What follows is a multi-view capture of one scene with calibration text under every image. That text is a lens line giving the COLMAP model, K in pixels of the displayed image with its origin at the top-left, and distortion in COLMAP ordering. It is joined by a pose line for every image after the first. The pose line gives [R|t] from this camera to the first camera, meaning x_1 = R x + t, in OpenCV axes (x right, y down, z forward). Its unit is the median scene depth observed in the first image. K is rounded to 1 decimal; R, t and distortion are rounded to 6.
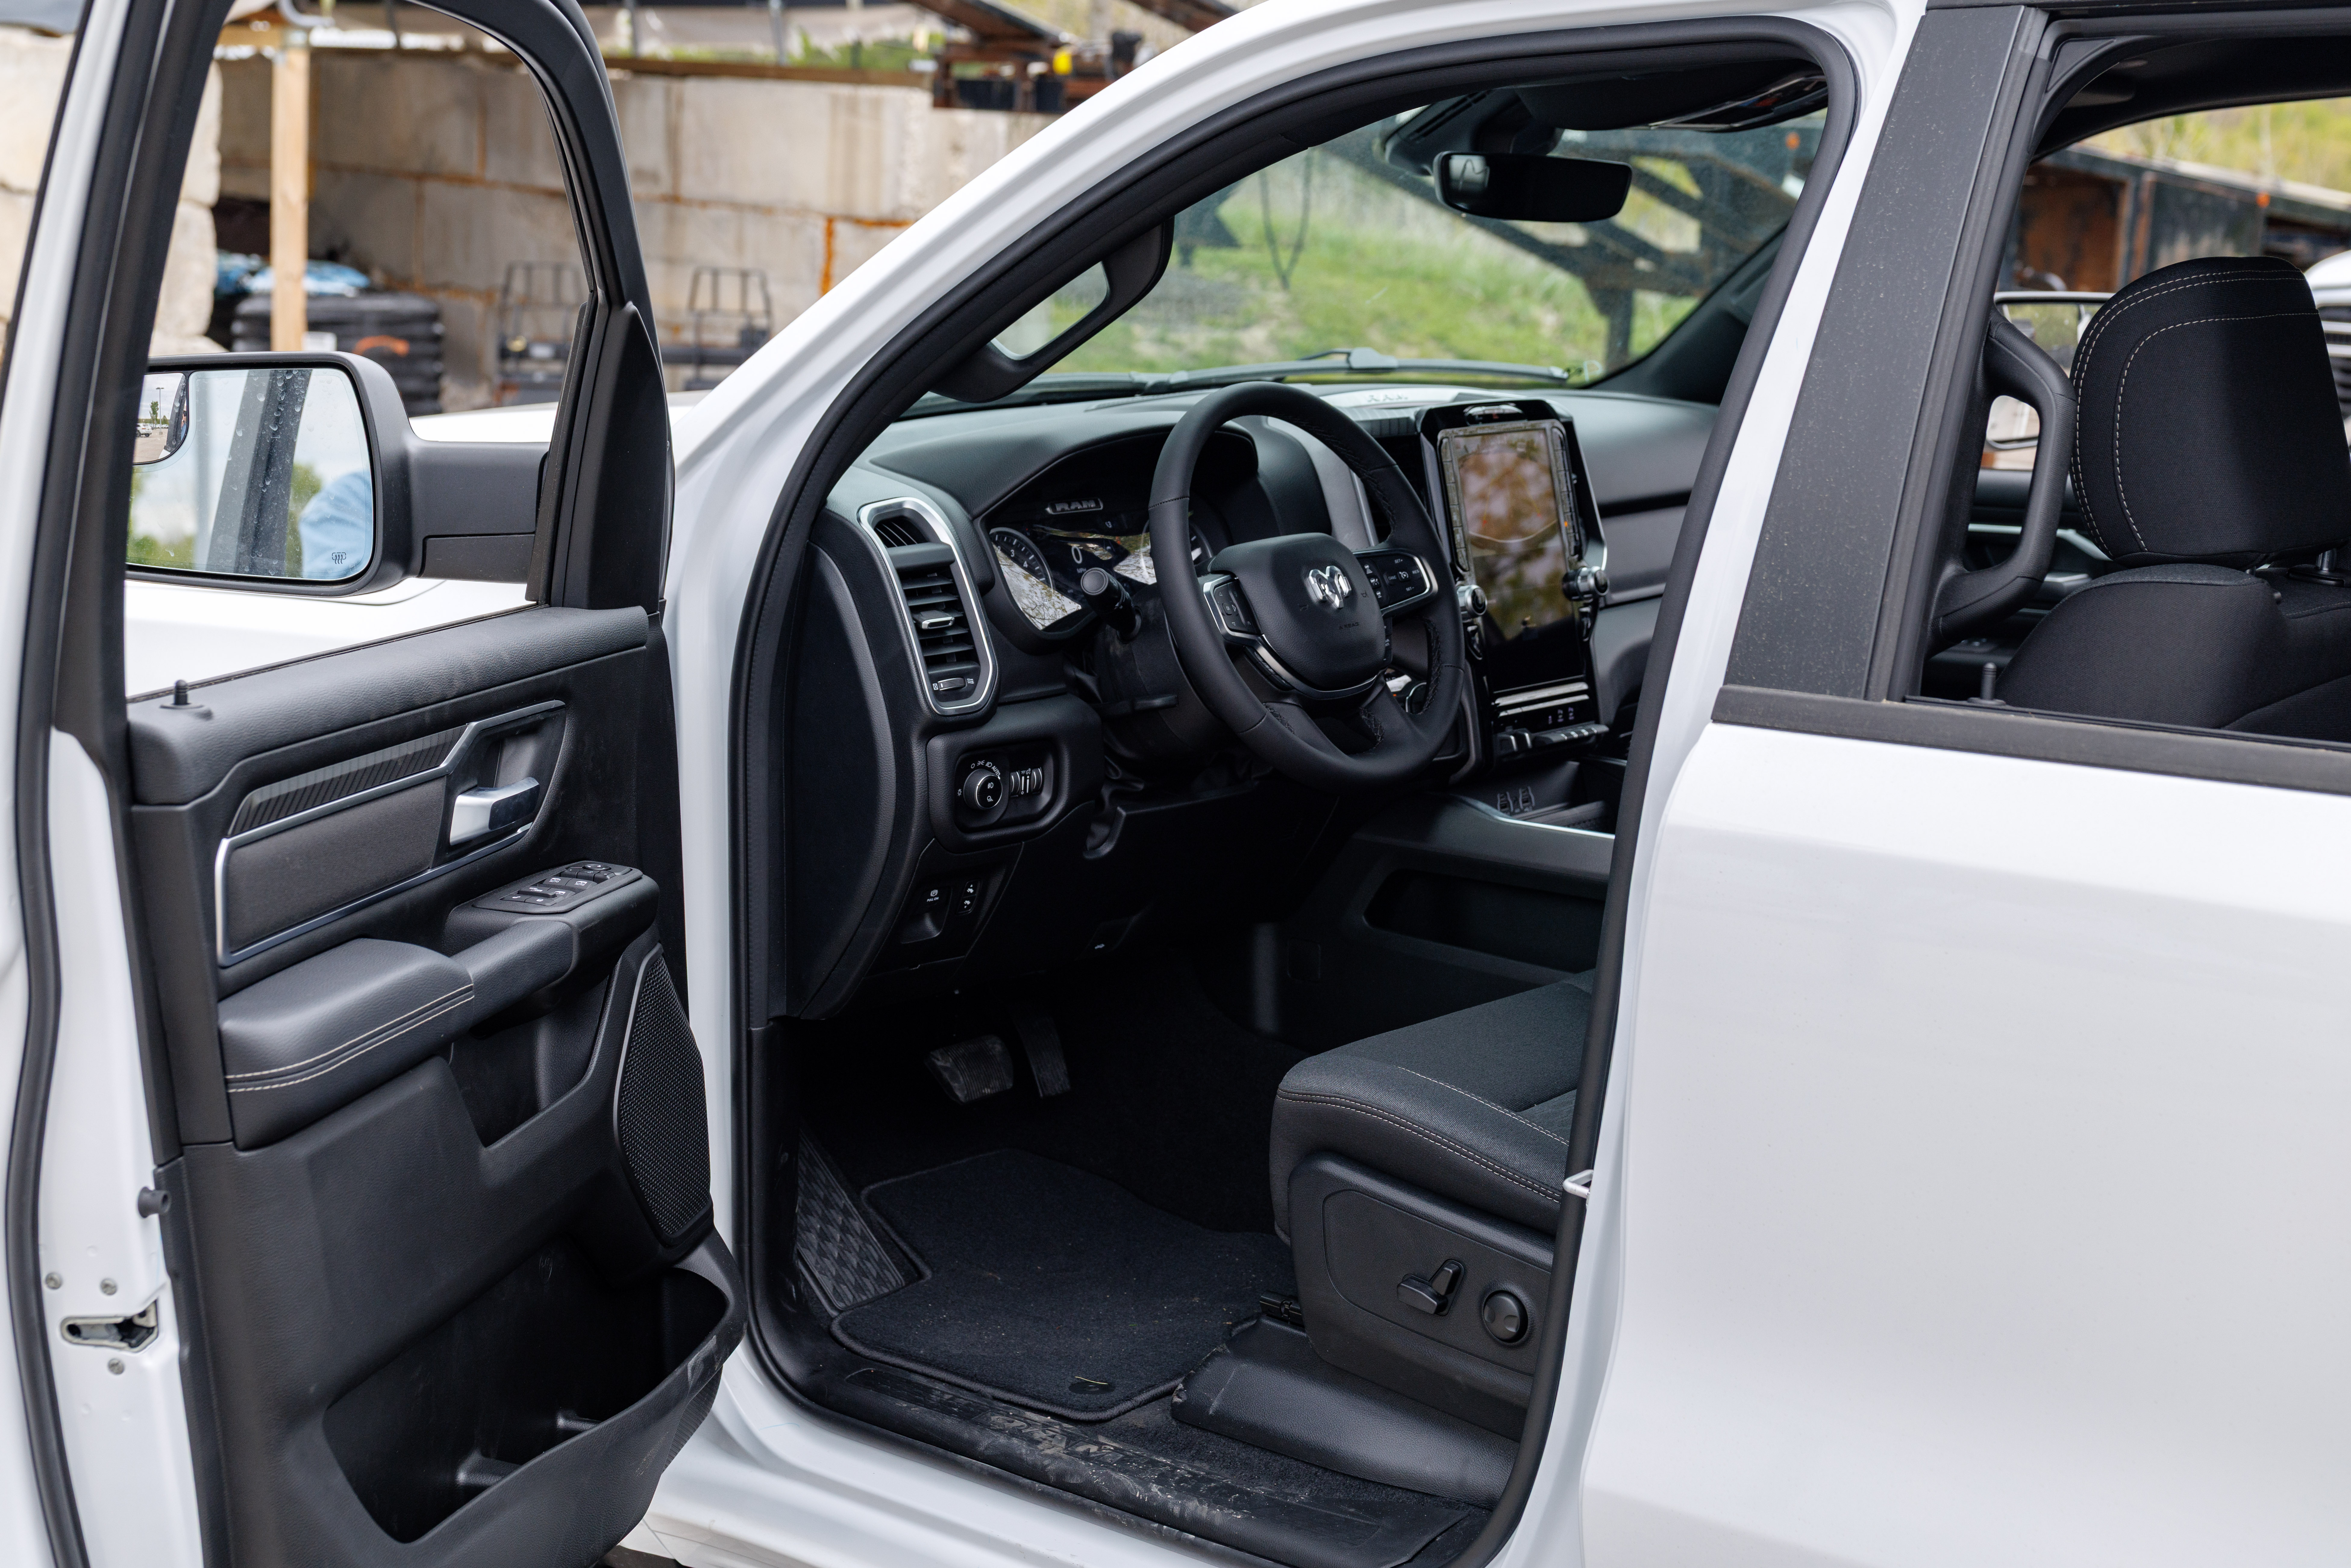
lens RADIAL K [[3556.9, 0, 1138.8], [0, 3556.9, 792.9], [0, 0, 1]] dist [-0.006896, 0.108002]
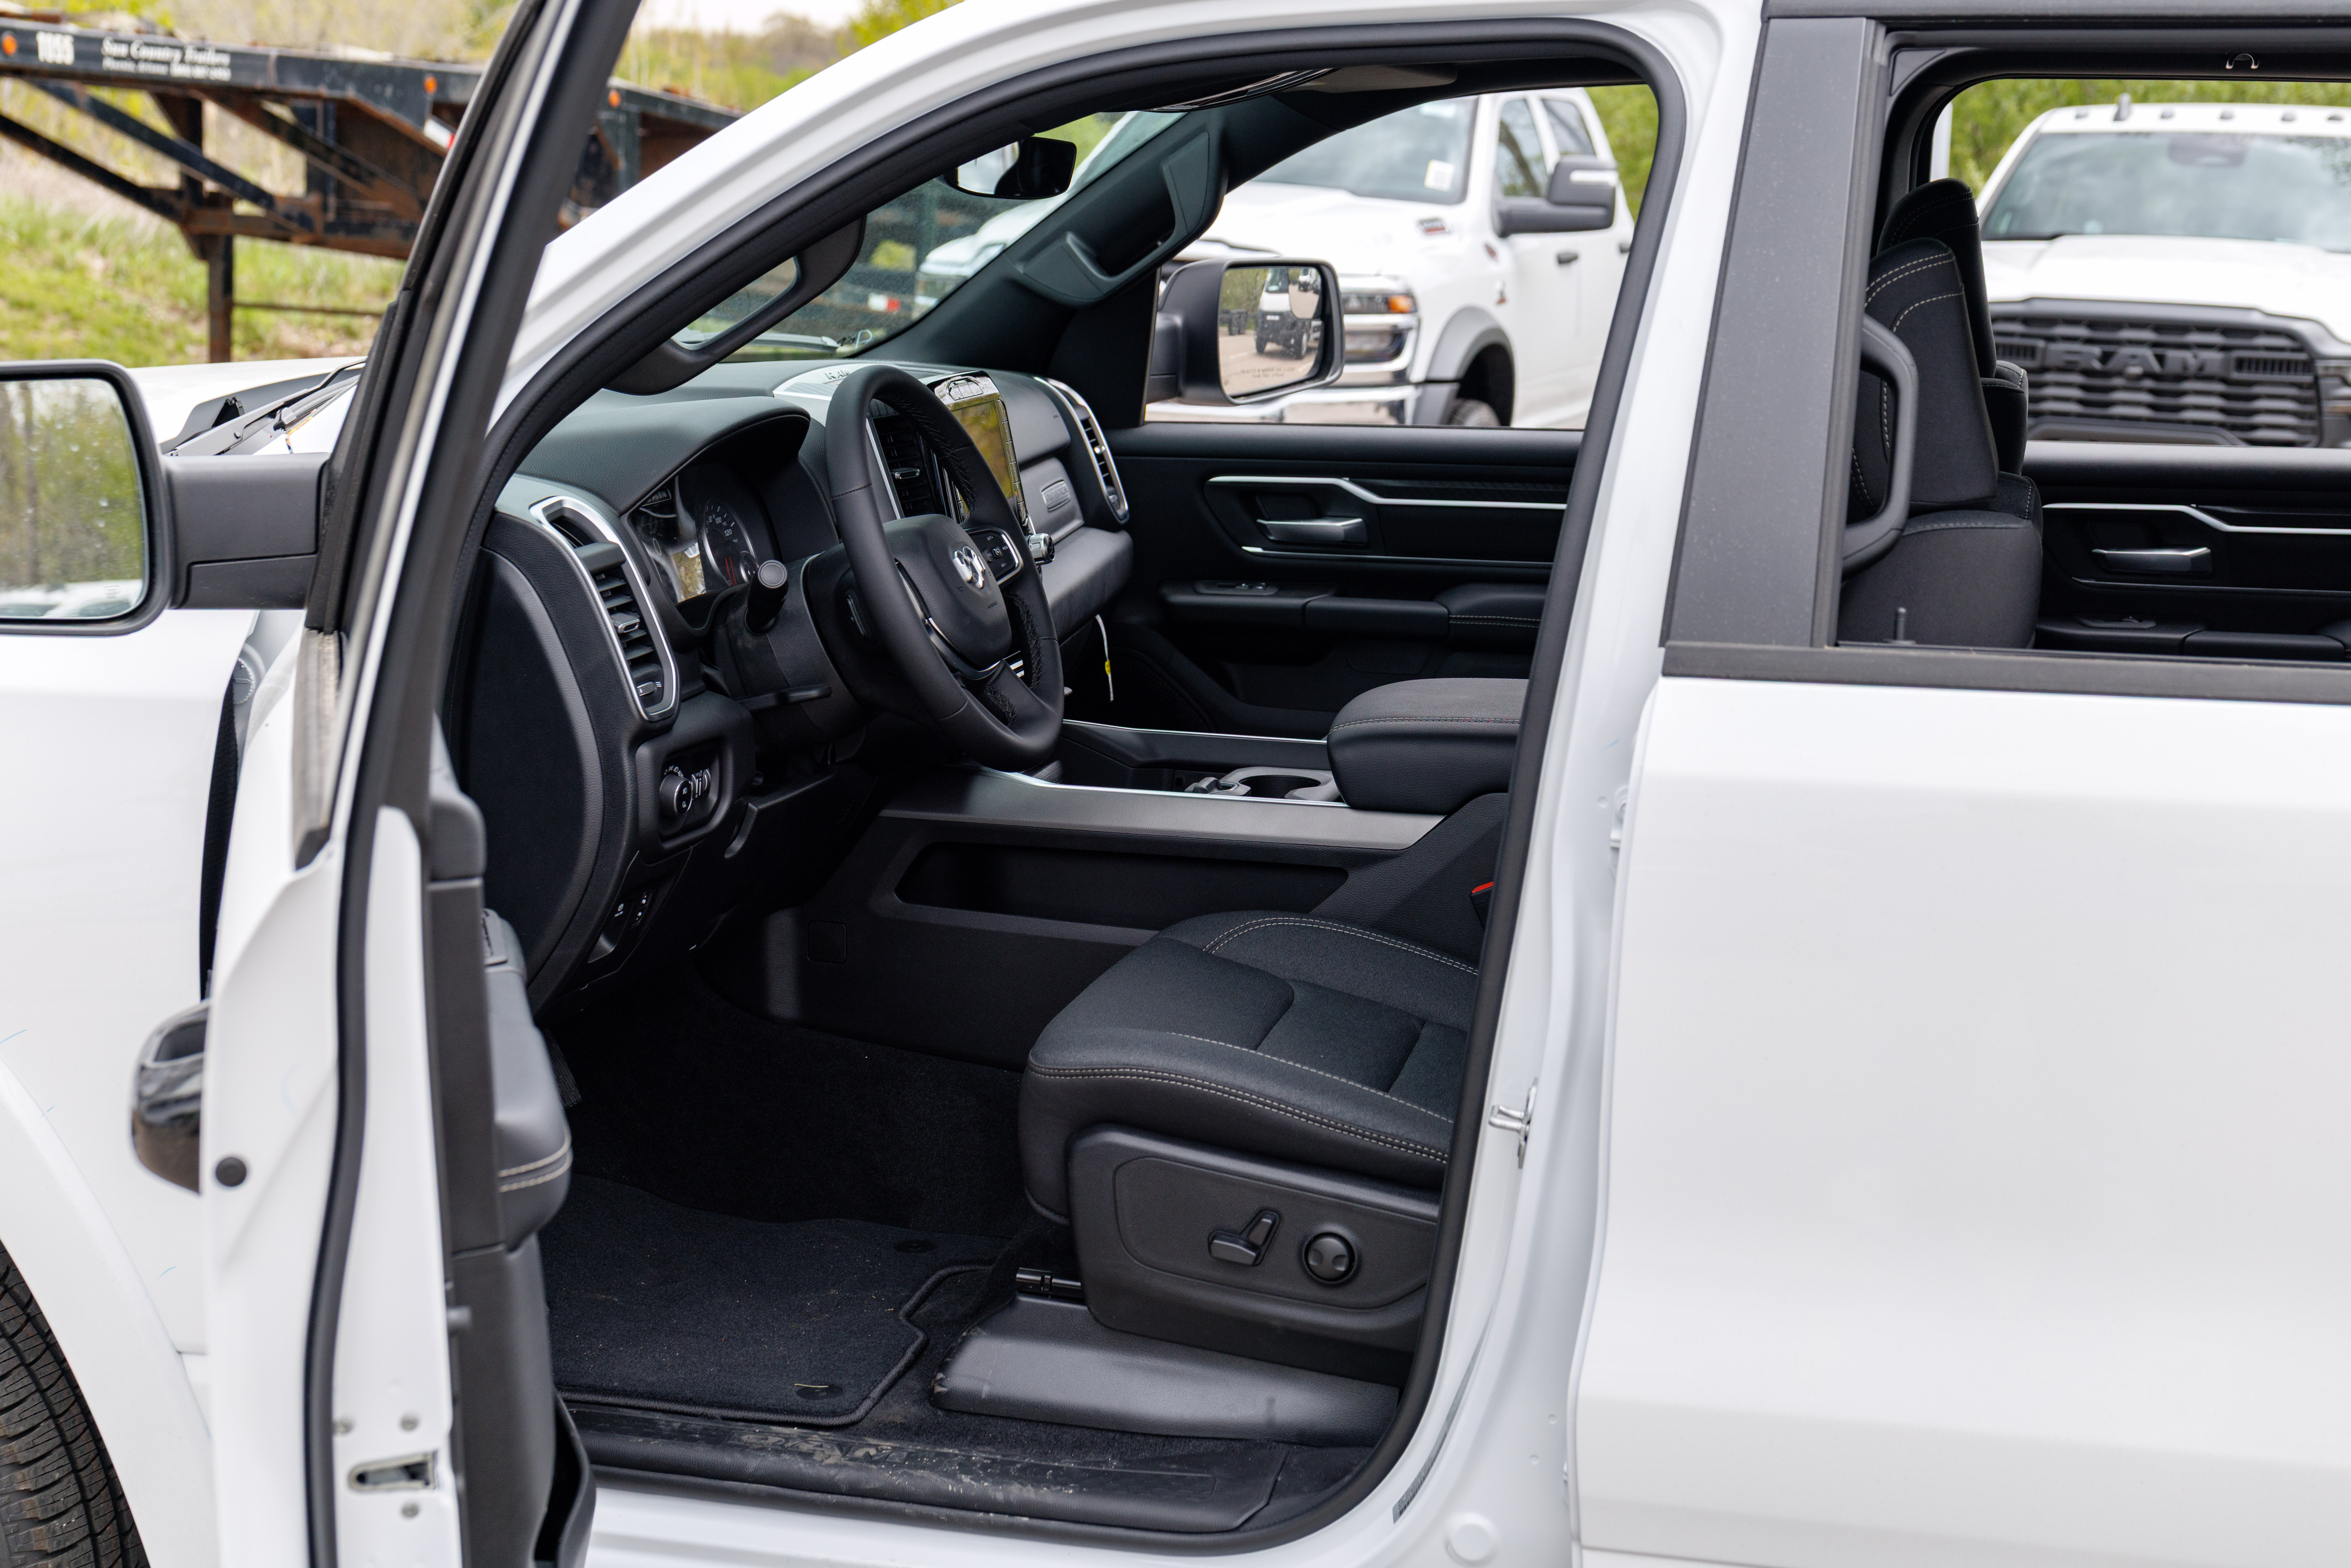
lens RADIAL K [[3556.8, 0, 1138.8], [0, 3556.8, 792.9], [0, 0, 1]] dist [-0.006896, 0.108002]
pose [[0.890555, -0.080233, 0.447743, -0.372842], [0.071673, 0.996776, 0.036060, -0.028093], [-0.449193, -0.000022, 0.893435, 0.084119]]
